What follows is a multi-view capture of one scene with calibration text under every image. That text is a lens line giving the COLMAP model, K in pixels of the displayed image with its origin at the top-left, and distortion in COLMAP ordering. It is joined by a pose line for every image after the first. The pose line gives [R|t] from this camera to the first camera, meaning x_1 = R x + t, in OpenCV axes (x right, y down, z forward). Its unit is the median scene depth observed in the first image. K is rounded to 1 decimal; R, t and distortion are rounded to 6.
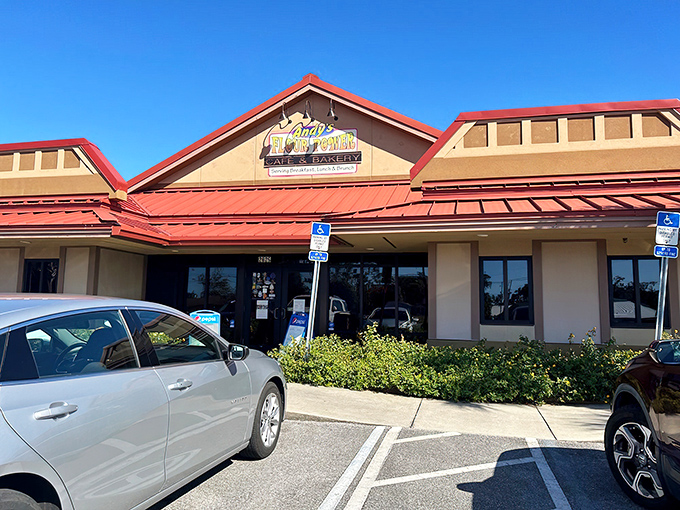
lens RADIAL K [[511.9, 0, 340.0], [0, 511.9, 255.0], [0, 0, 1]] dist [0.023617, 0.002991]
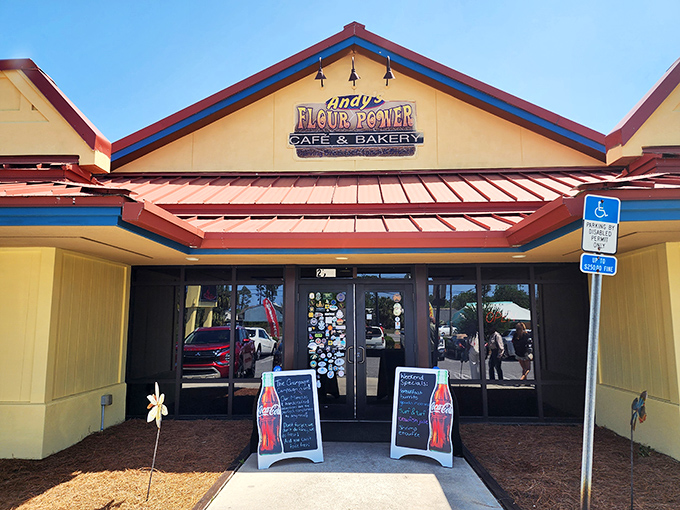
lens RADIAL K [[482.4, 0, 340.0], [0, 482.4, 255.0], [0, 0, 1]] dist [0.023089, -0.000145]
pose [[0.983258, 0.012559, 0.181784, -0.244096], [-0.006490, 0.999403, -0.033939, 0.007233], [-0.182102, 0.032192, 0.982753, 0.389668]]
